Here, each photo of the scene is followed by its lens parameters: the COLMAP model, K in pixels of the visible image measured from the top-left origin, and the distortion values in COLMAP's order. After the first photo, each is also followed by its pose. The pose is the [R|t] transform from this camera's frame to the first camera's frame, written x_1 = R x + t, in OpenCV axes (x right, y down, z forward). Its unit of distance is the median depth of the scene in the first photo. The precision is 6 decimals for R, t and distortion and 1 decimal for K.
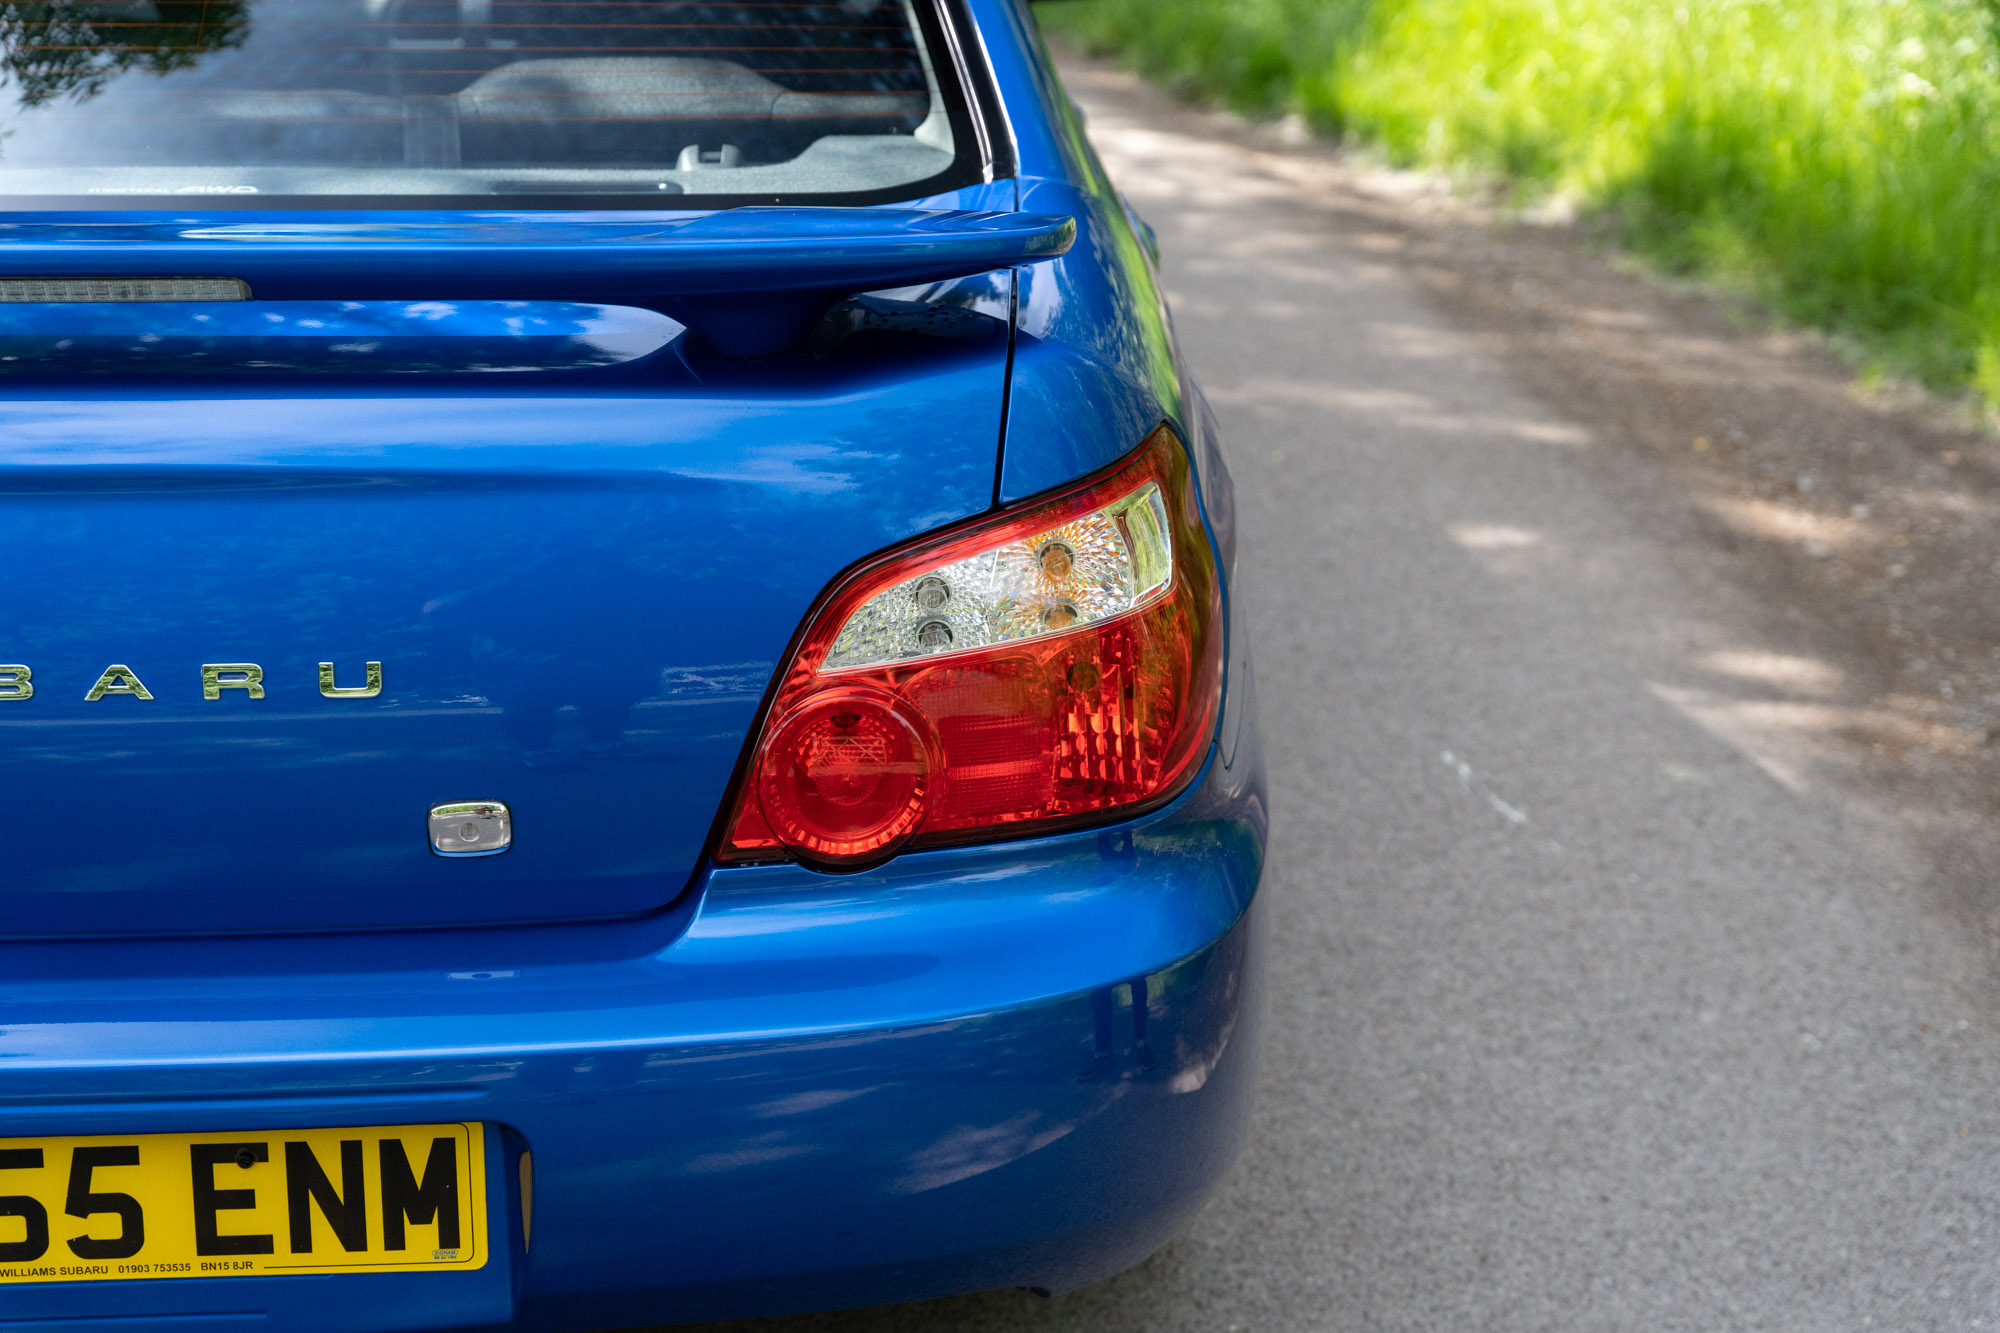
lens RADIAL K [[3018.2, 0, 1000.0], [0, 3018.2, 666.5], [0, 0, 1]] dist [0.018482, 0.027822]
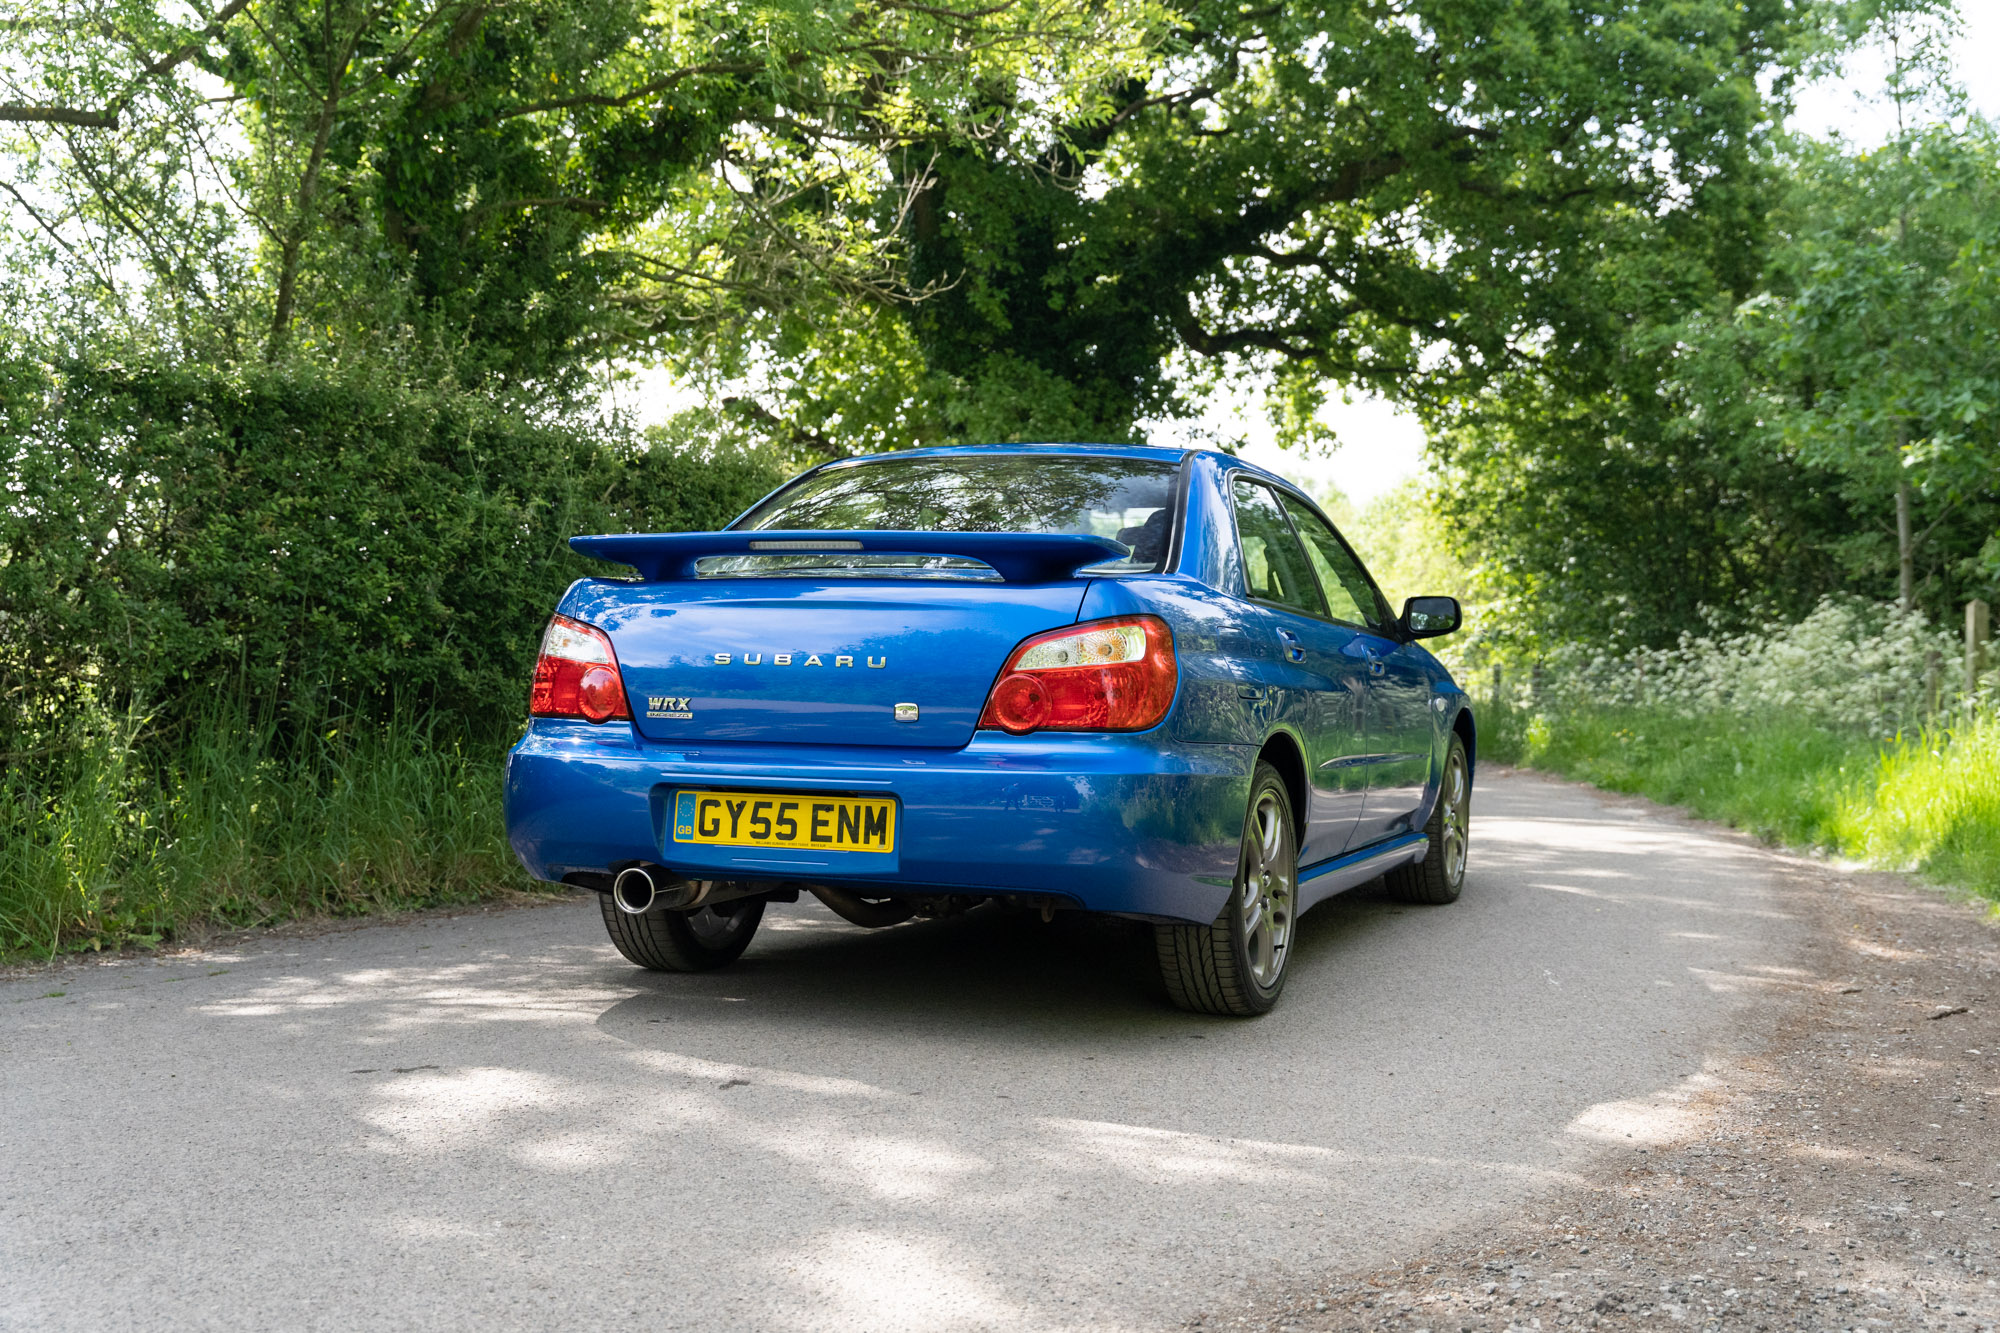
lens RADIAL K [[2199.7, 0, 1043.6], [0, 2199.7, 620.5], [0, 0, 1]] dist [0.007163, 0.001811]
pose [[0.914024, -0.003024, -0.405650, 0.629629], [-0.142584, 0.933773, -0.328235, 0.492947], [0.379777, 0.357854, 0.853059, -0.674767]]
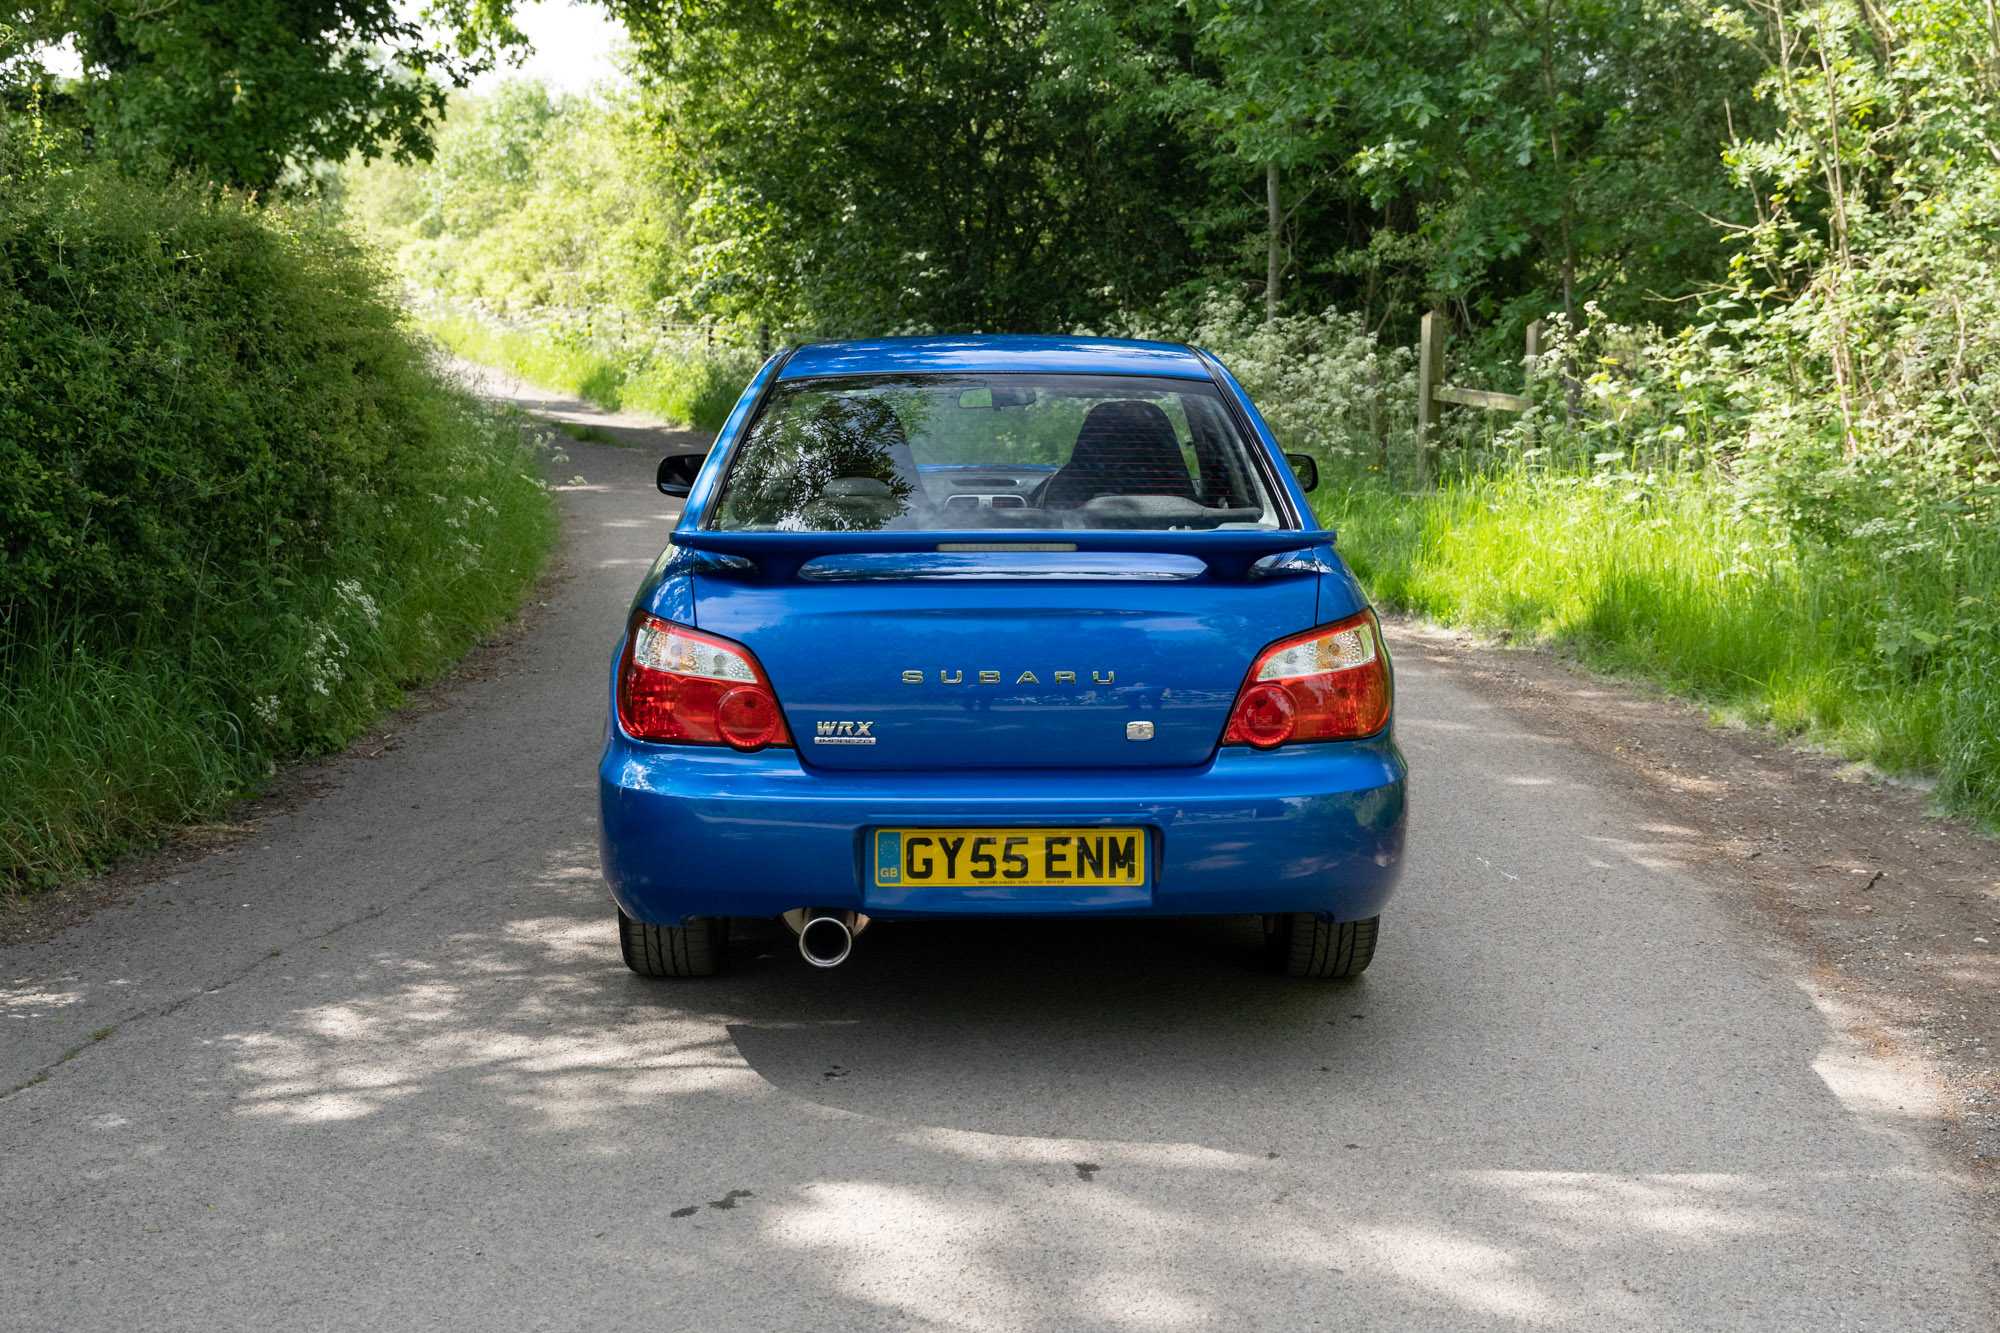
lens RADIAL K [[2550.4, 0, 998.9], [0, 2550.4, 623.2], [0, 0, 1]] dist [-0.002315, 0.011340]
pose [[0.999208, -0.002136, -0.039736, -0.149107], [-0.005793, 0.980116, -0.198343, 0.310179], [0.039370, 0.198416, 0.979327, -1.020112]]
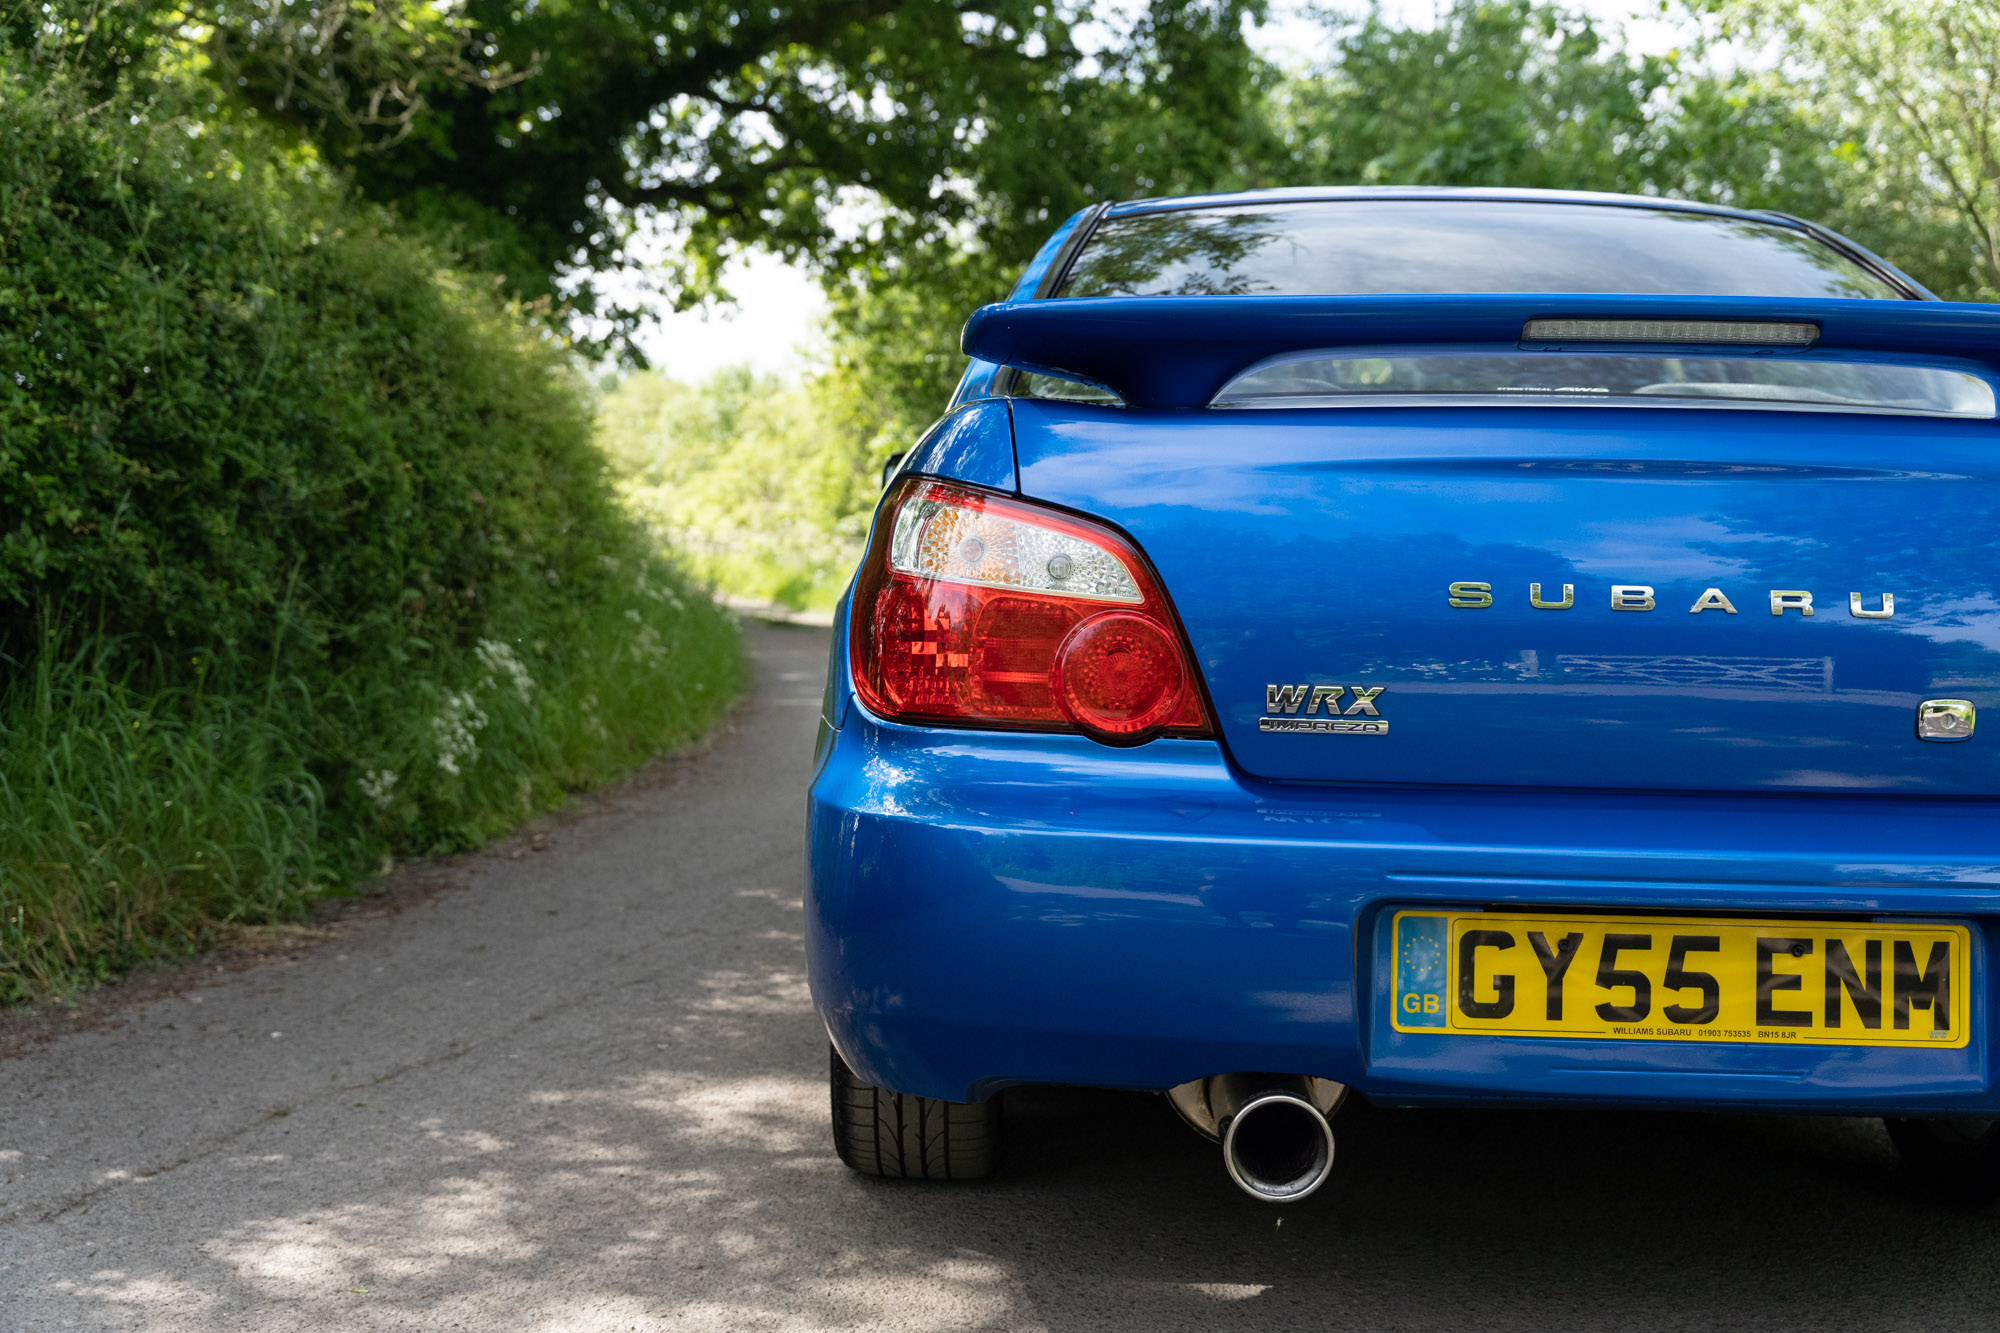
lens RADIAL K [[2017.3, 0, 1000.0], [0, 2017.3, 666.5], [0, 0, 1]] dist [0.004382, -0.008307]
pose [[0.996026, 0.016805, -0.087469, -0.370866], [-0.040342, 0.960651, -0.274813, 0.212959], [0.079409, 0.277250, 0.957511, 0.040915]]
